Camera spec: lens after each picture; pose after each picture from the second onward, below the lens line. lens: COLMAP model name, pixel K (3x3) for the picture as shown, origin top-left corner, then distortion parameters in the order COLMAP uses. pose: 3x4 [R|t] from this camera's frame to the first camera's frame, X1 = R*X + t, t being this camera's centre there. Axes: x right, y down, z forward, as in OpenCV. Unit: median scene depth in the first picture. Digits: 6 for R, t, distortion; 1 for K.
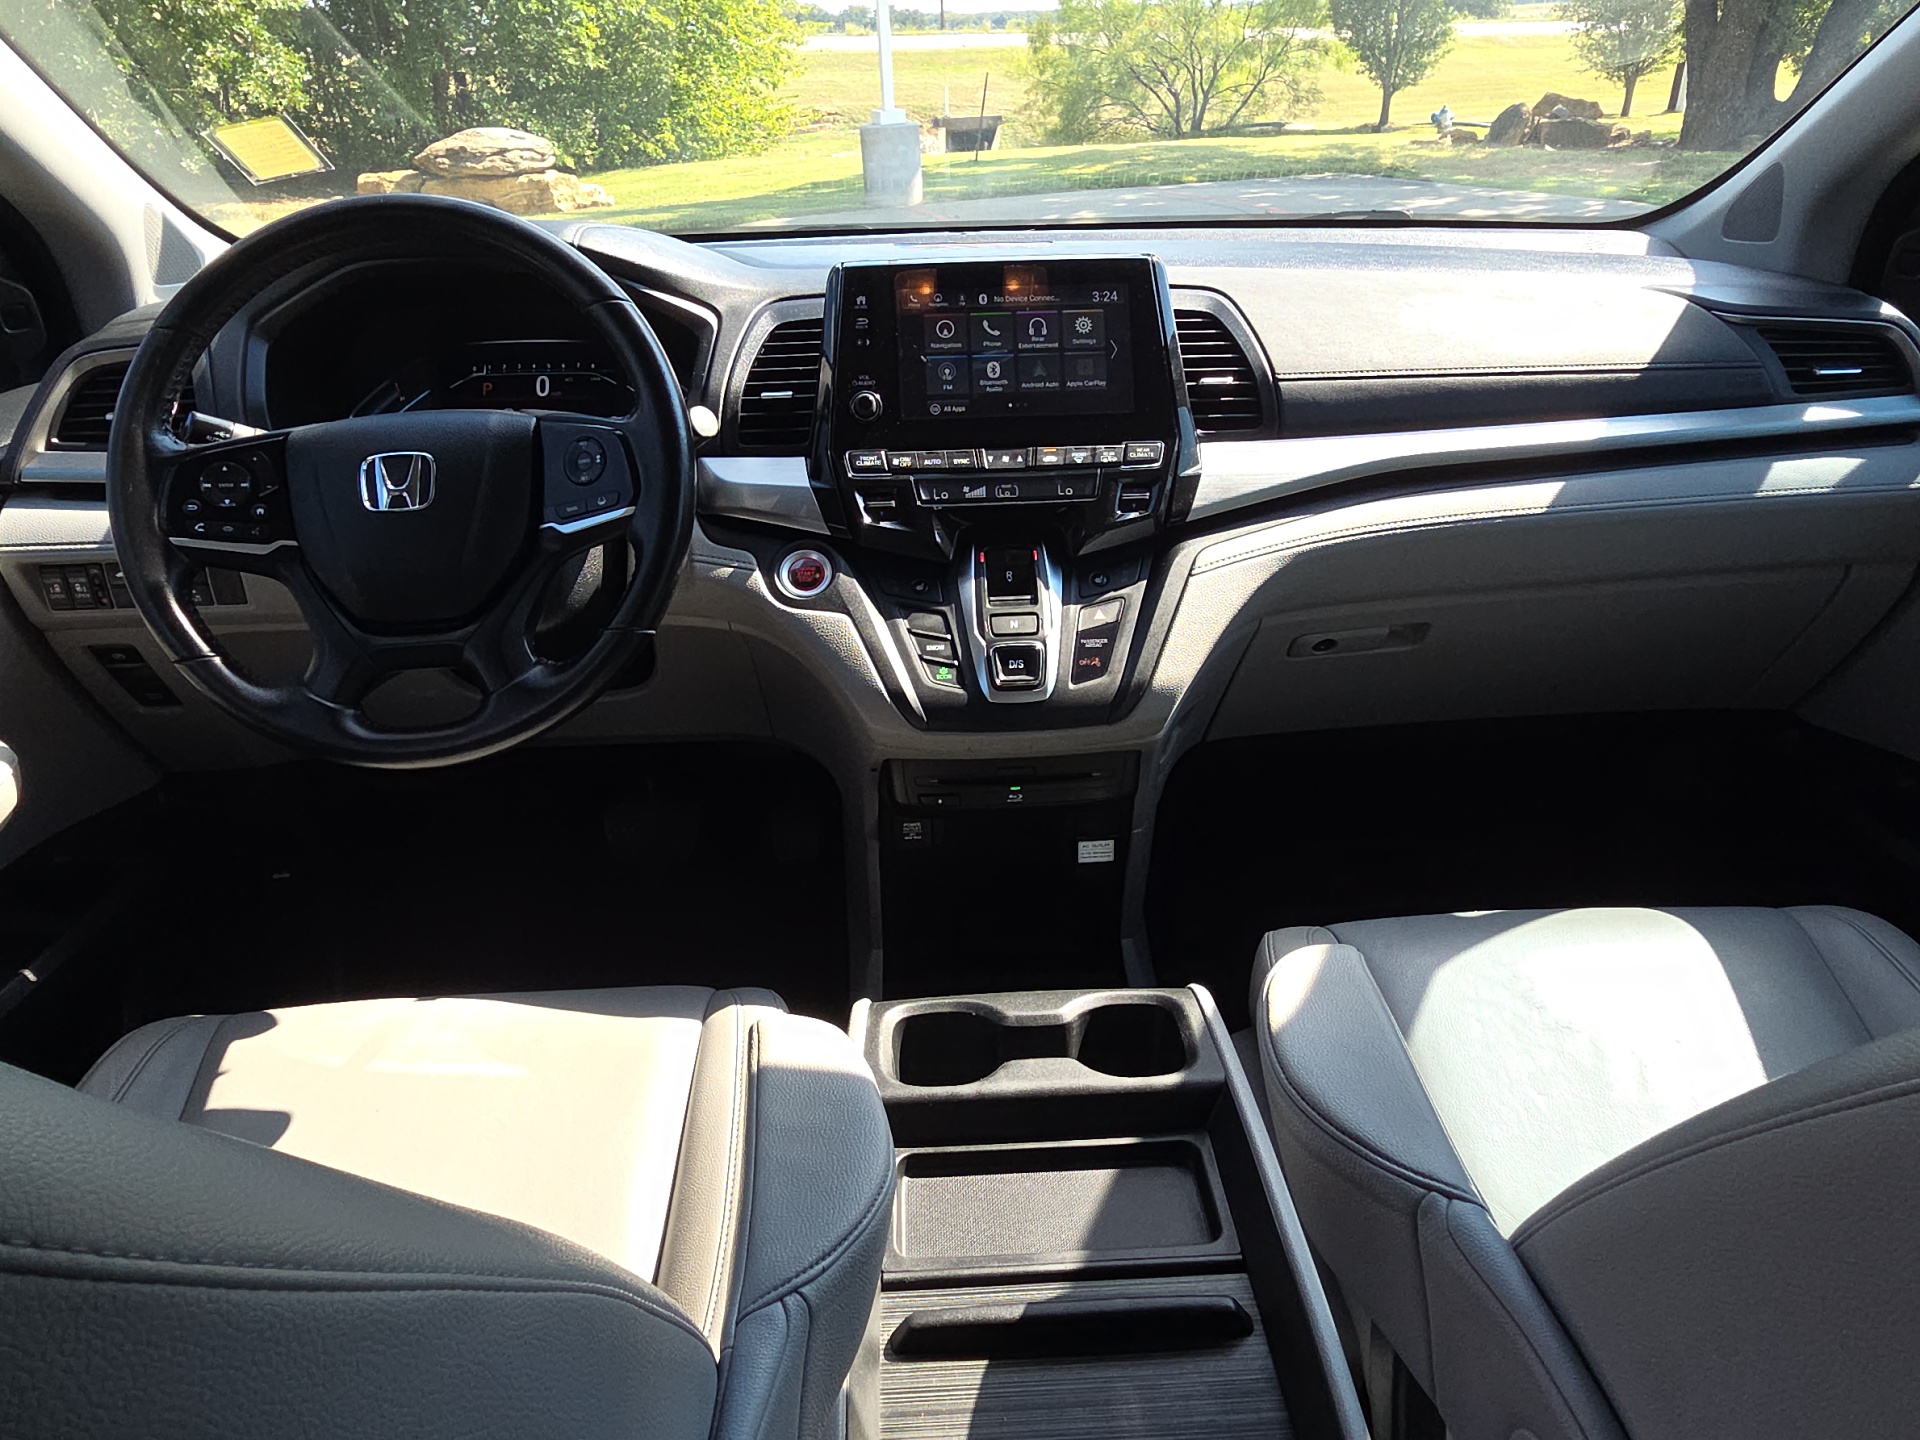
lens RADIAL K [[1280.7, 0, 951.3], [0, 1280.7, 707.2], [0, 0, 1]] dist [-0.005912, 0.025240]
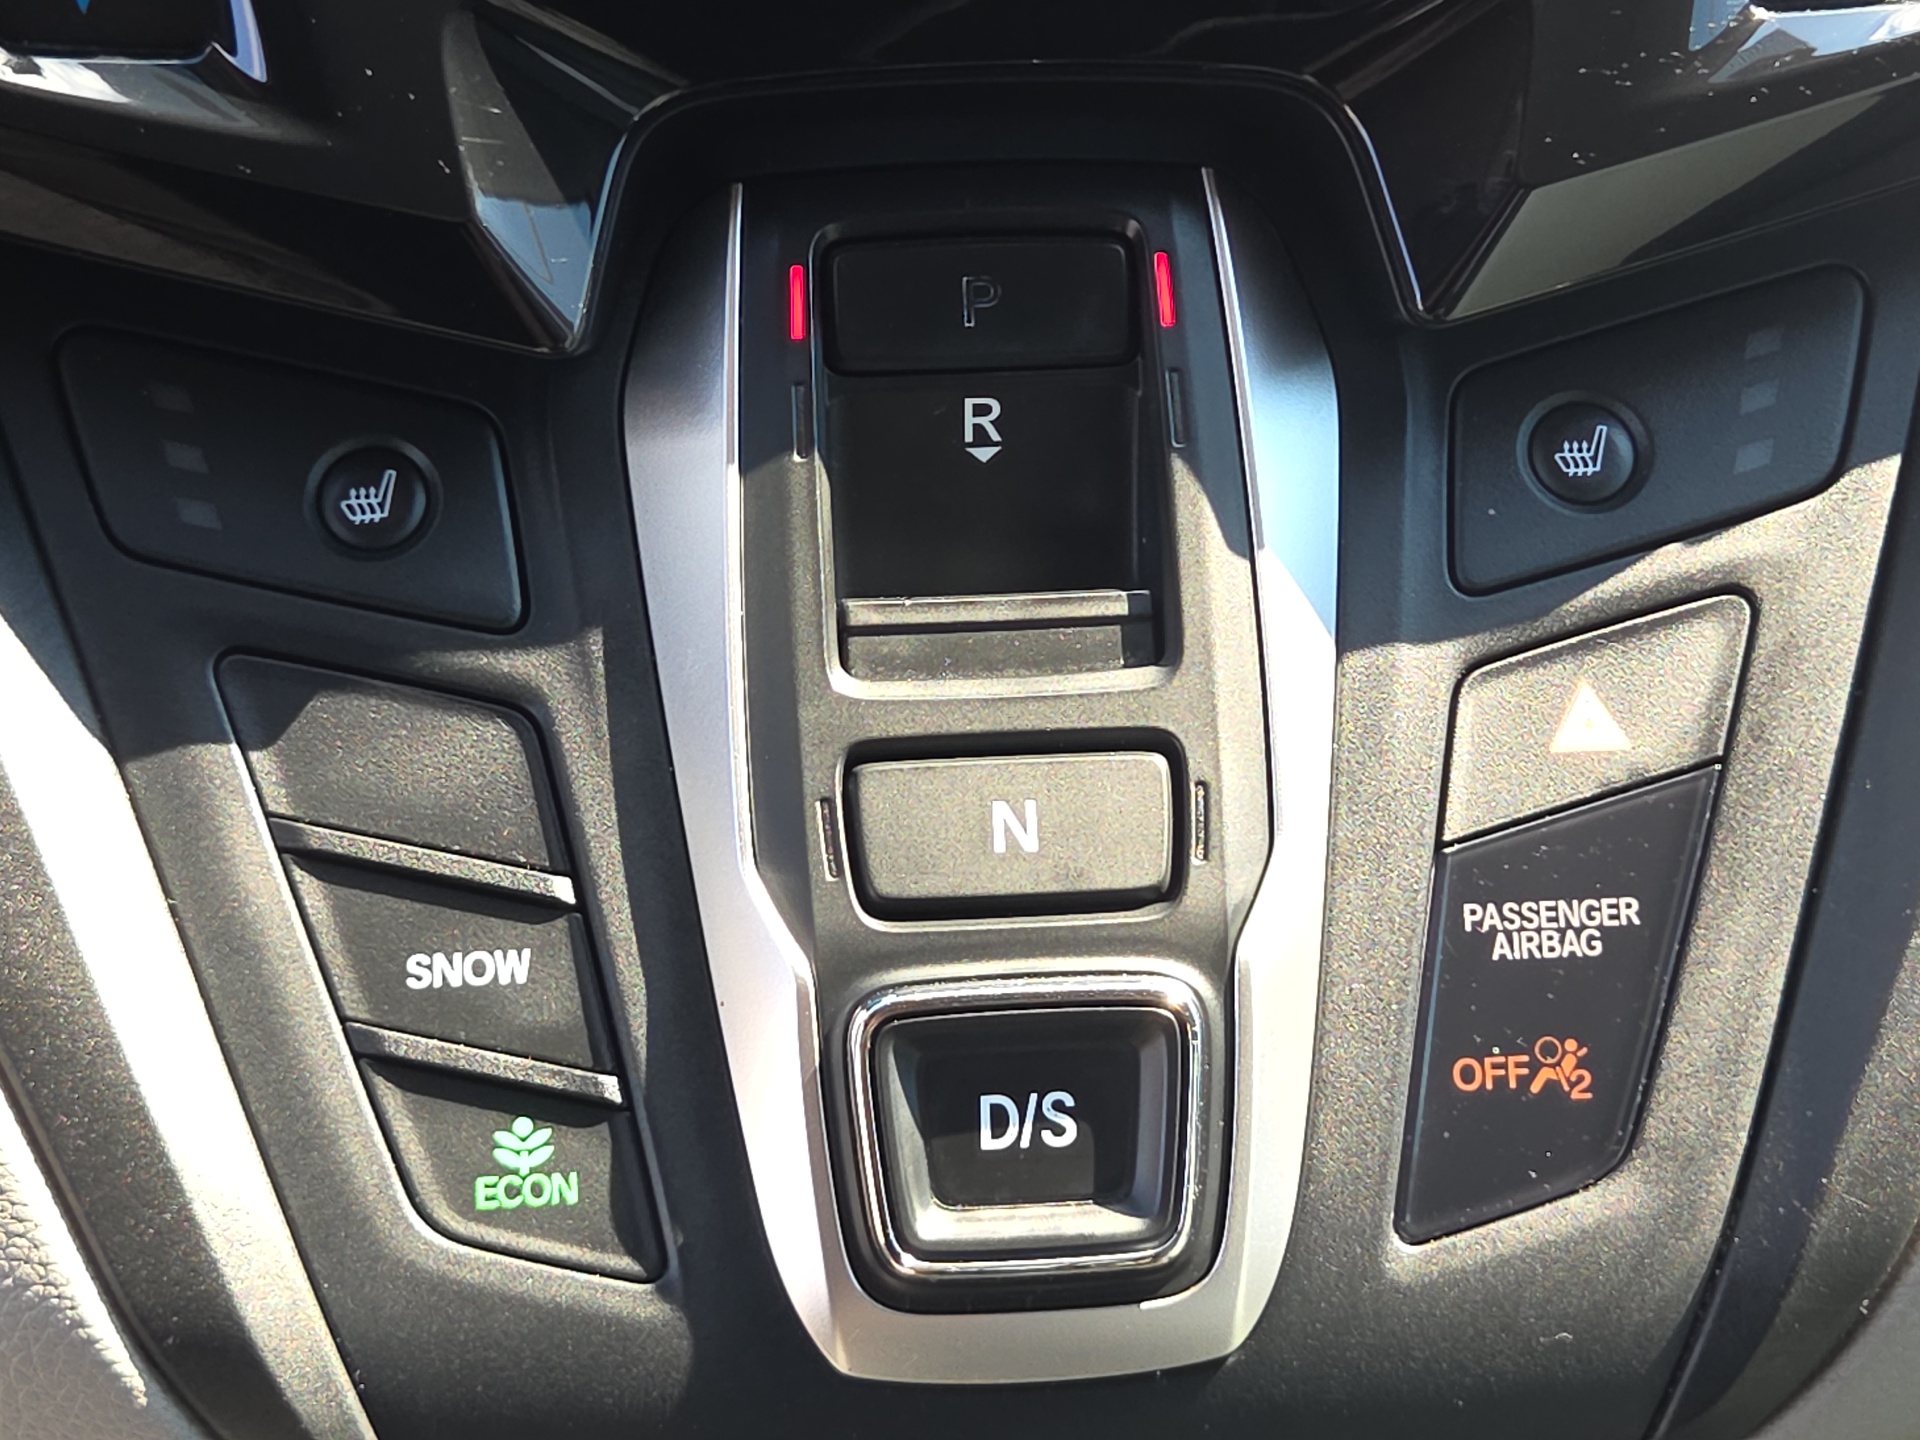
lens RADIAL K [[3627.3, 0, 963.6], [0, 3627.3, 663.7], [0, 0, 1]] dist [0.028953, -0.321225]
pose [[0.998181, 0.004679, 0.060113, 0.018611], [-0.016877, 0.978814, 0.204054, -0.164430], [-0.057885, -0.204697, 0.977112, 0.602469]]
